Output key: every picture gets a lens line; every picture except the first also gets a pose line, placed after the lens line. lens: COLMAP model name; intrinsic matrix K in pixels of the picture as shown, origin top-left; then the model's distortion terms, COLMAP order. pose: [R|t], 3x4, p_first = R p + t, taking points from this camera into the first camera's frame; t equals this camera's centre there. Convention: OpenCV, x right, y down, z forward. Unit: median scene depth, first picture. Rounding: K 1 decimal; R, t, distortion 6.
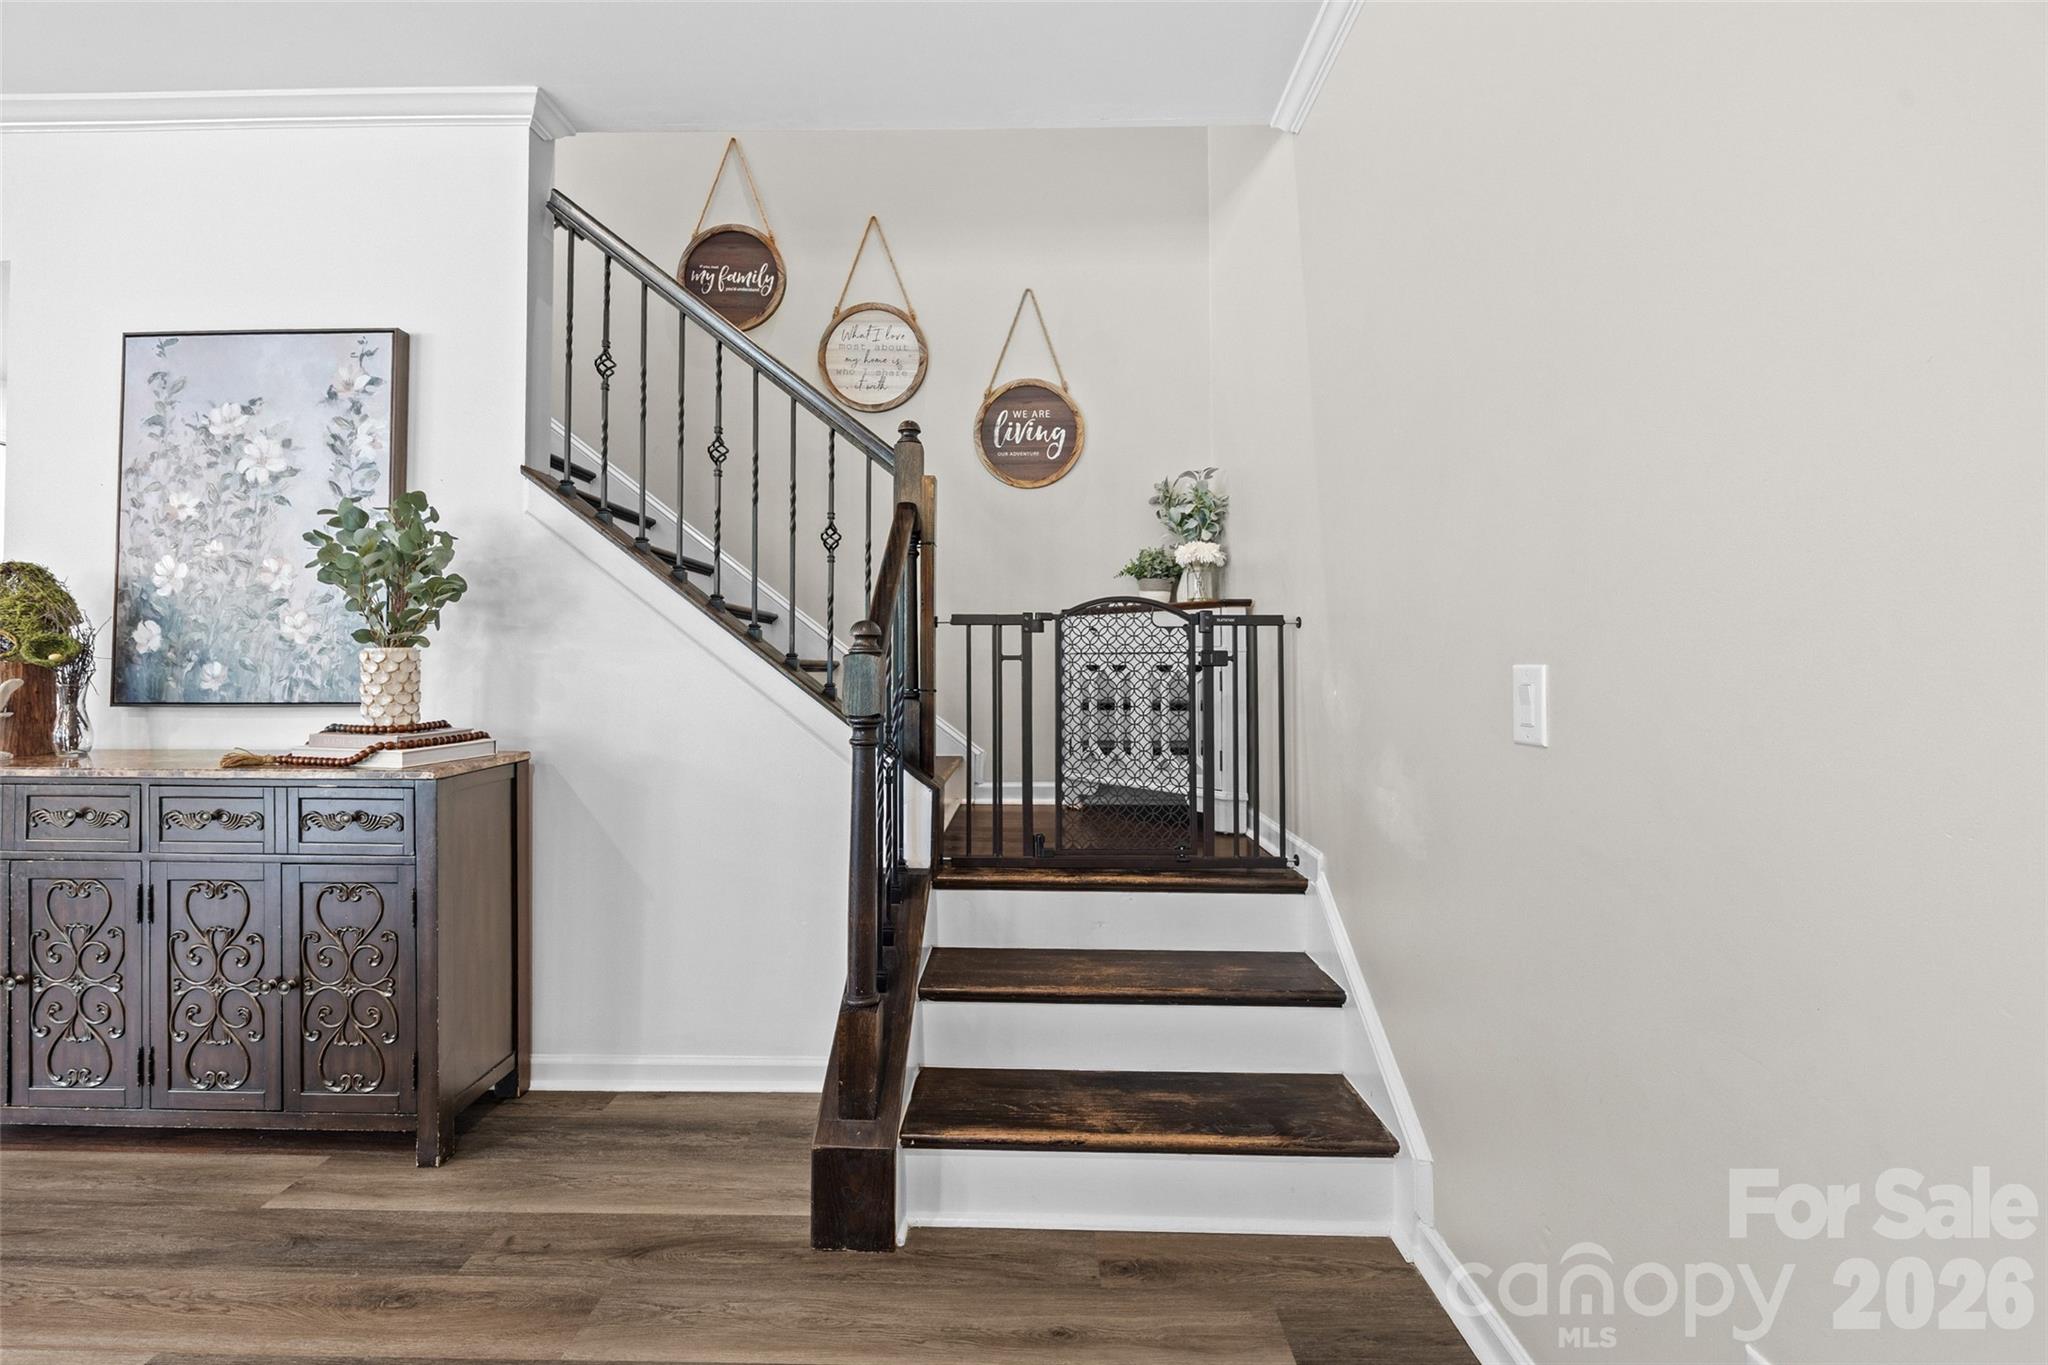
lens RADIAL K [[796.4, 0, 1009.6], [0, 796.4, 657.3], [0, 0, 1]] dist [-0.001993, -0.000186]
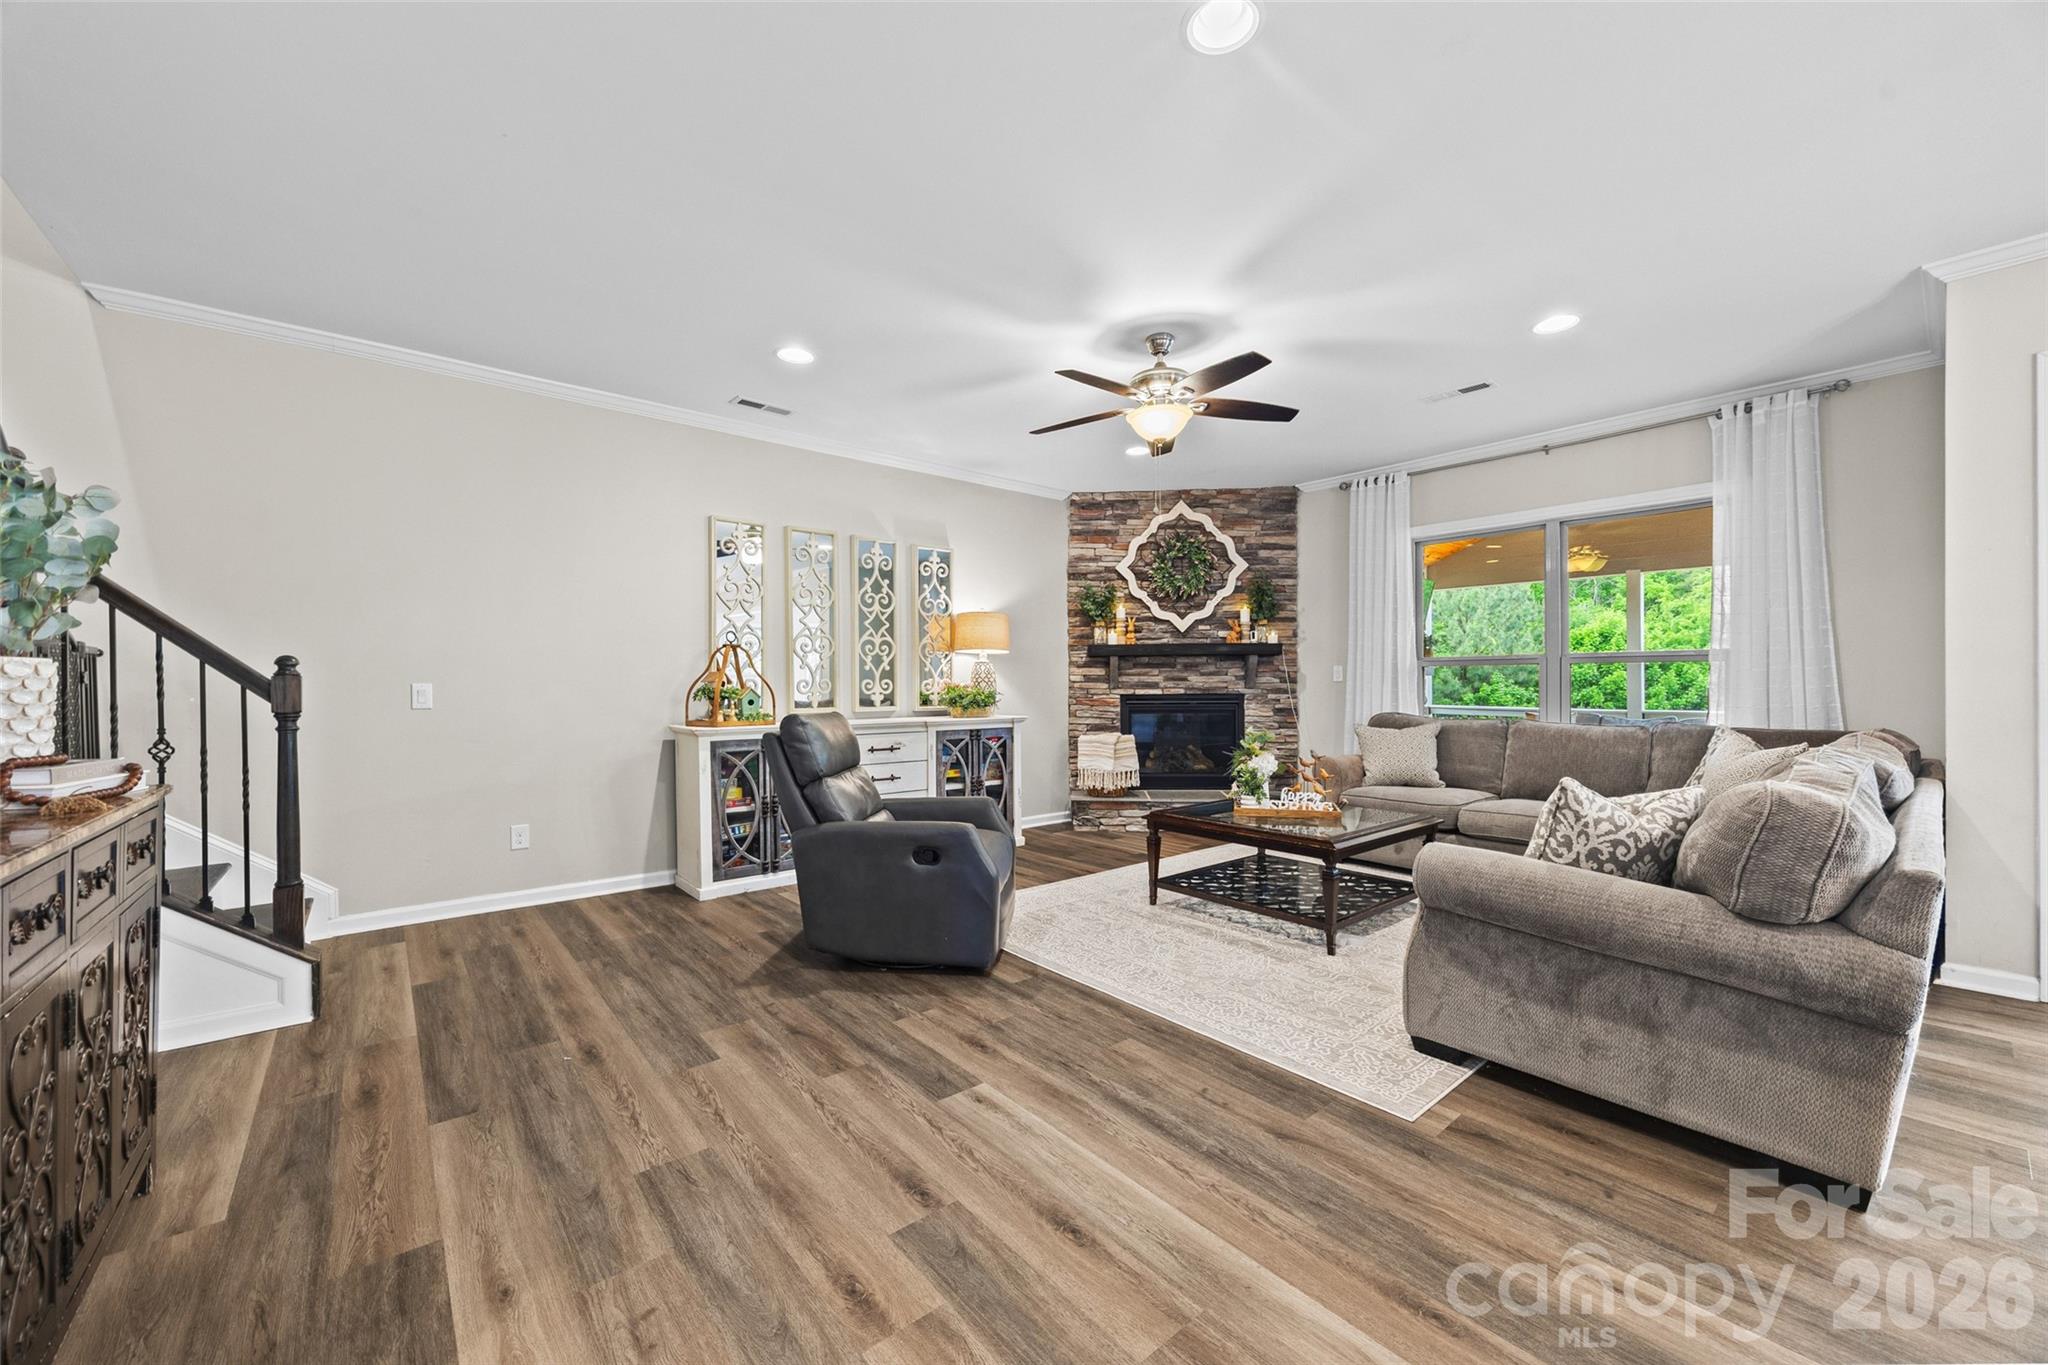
lens RADIAL K [[796.4, 0, 1032.5], [0, 796.4, 682.2], [0, 0, 1]] dist [-0.001993, -0.000186]
pose [[-0.658993, 0.004995, 0.752132, -1.826678], [-0.007424, 0.999886, -0.013145, 0.015261], [-0.752112, -0.014246, -0.658881, 0.695045]]
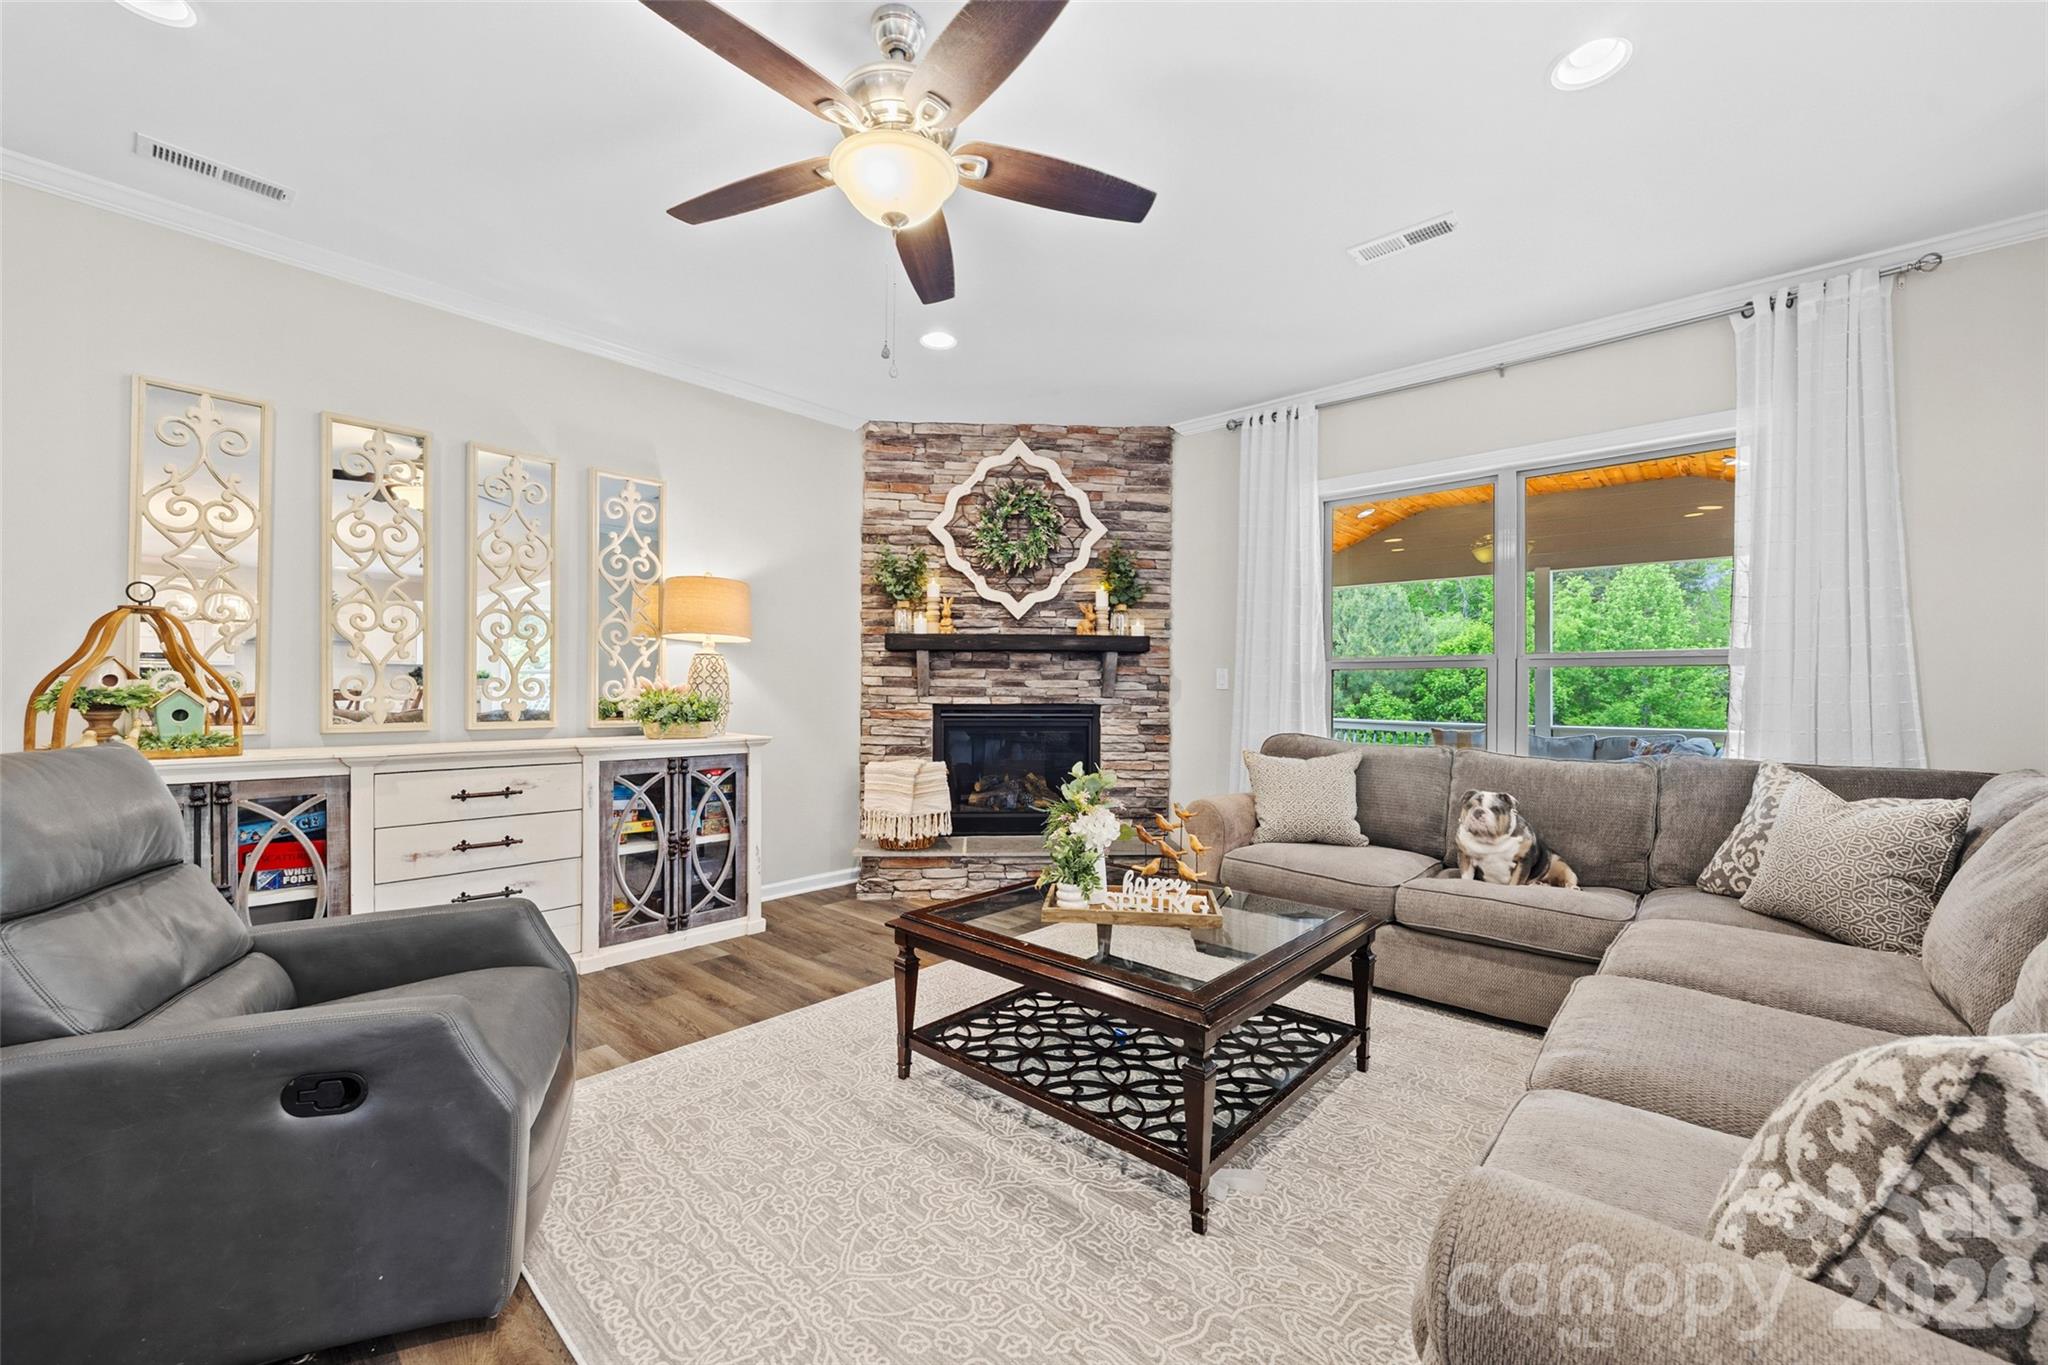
lens RADIAL K [[796.4, 0, 1051.2], [0, 796.4, 694.4], [0, 0, 1]] dist [-0.001993, -0.000186]
pose [[-0.766343, -0.007626, 0.642387, -1.422555], [-0.016367, 0.999837, -0.007656, 0.004464], [-0.642224, -0.016381, -0.766342, -0.082611]]
